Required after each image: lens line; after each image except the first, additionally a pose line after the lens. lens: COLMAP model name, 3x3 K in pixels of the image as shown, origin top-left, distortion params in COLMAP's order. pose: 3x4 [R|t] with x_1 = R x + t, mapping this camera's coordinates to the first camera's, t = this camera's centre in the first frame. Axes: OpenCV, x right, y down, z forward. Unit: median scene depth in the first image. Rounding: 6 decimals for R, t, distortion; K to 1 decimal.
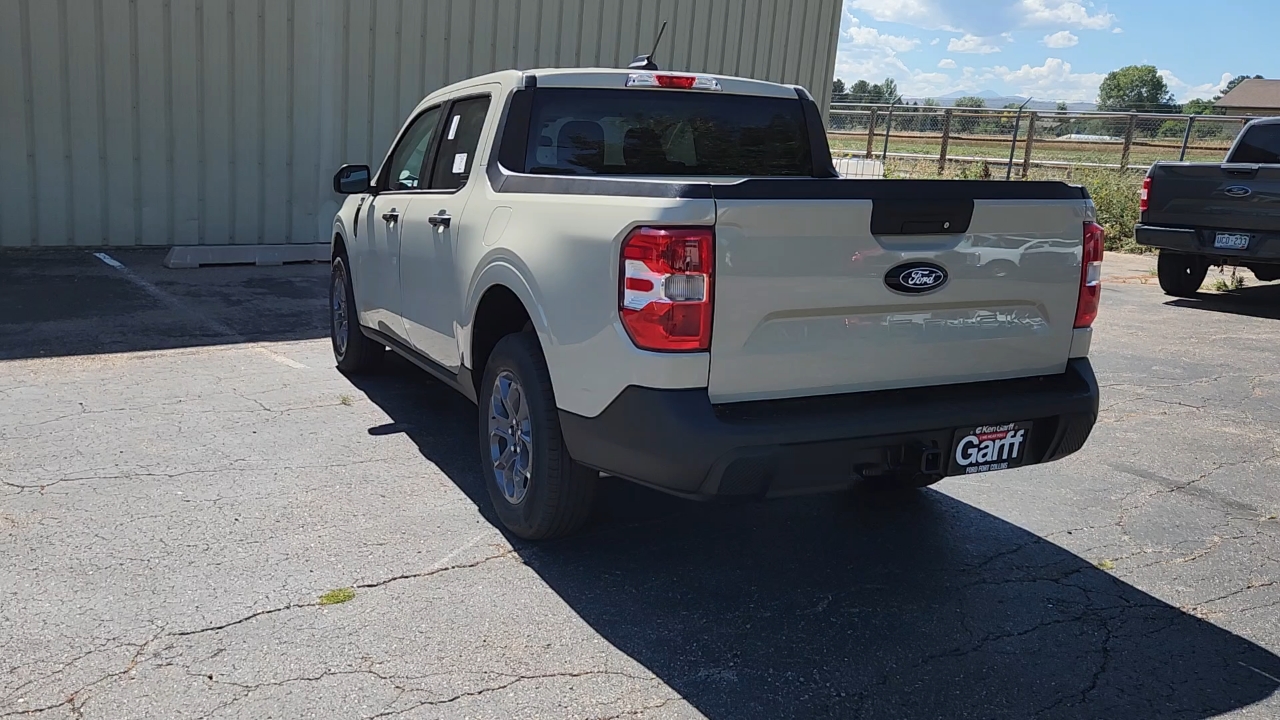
lens RADIAL K [[1086.2, 0, 624.4], [0, 1086.2, 357.5], [0, 0, 1]] dist [0.015624, 0.004857]
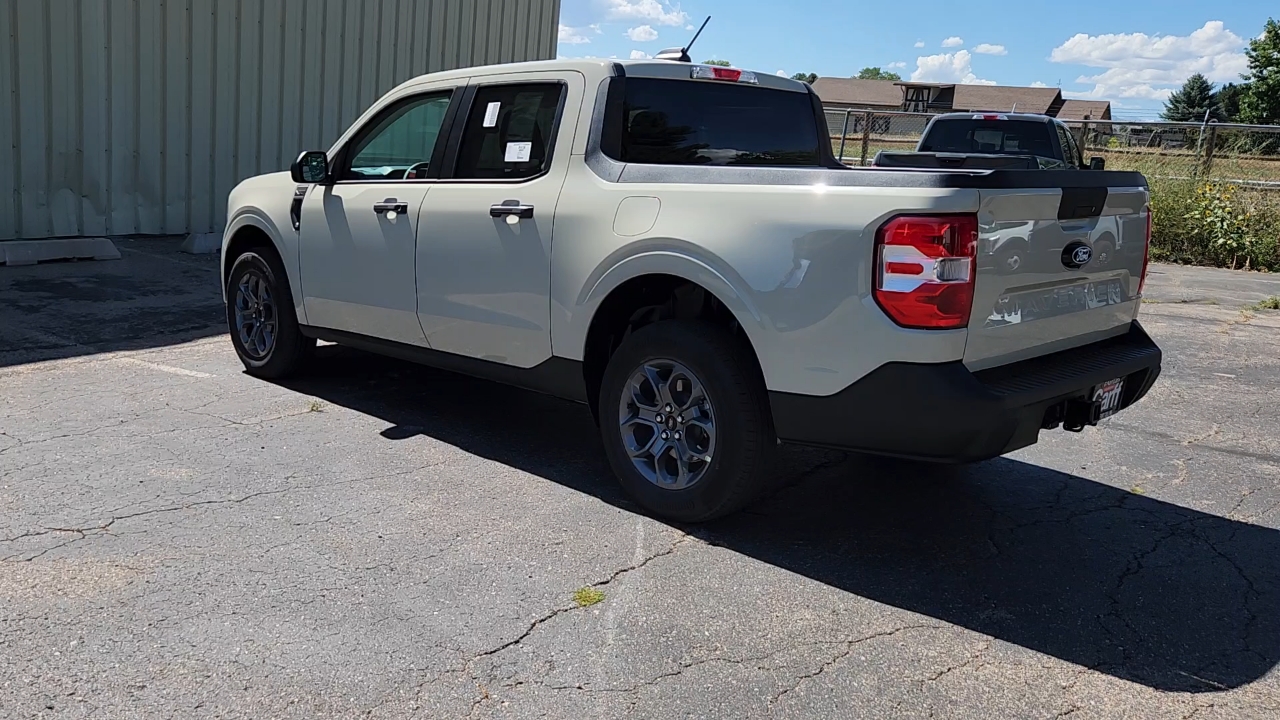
lens RADIAL K [[1086.2, 0, 624.4], [0, 1086.2, 357.5], [0, 0, 1]] dist [0.015624, 0.004857]
pose [[0.939096, -0.059134, 0.338529, -0.526852], [0.054454, 0.998244, 0.023315, -0.016165], [-0.339313, -0.003460, 0.940667, 0.065344]]
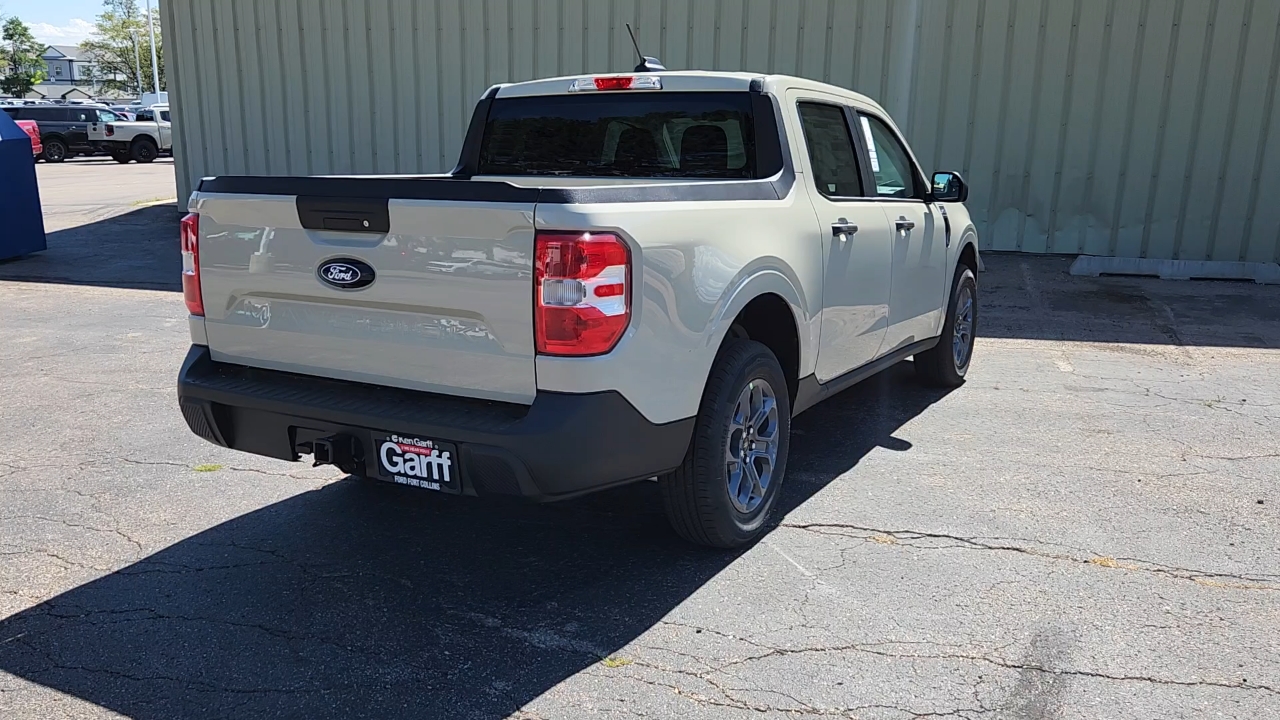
lens RADIAL K [[1159.3, 0, 640.0], [0, 1159.3, 360.0], [0, 0, 1]] dist [0.014058, 0.003986]
pose [[0.568286, 0.126692, -0.813019, 0.945822], [-0.142196, 0.988330, 0.054618, -0.065692], [0.810451, 0.084570, 0.579669, 0.426346]]
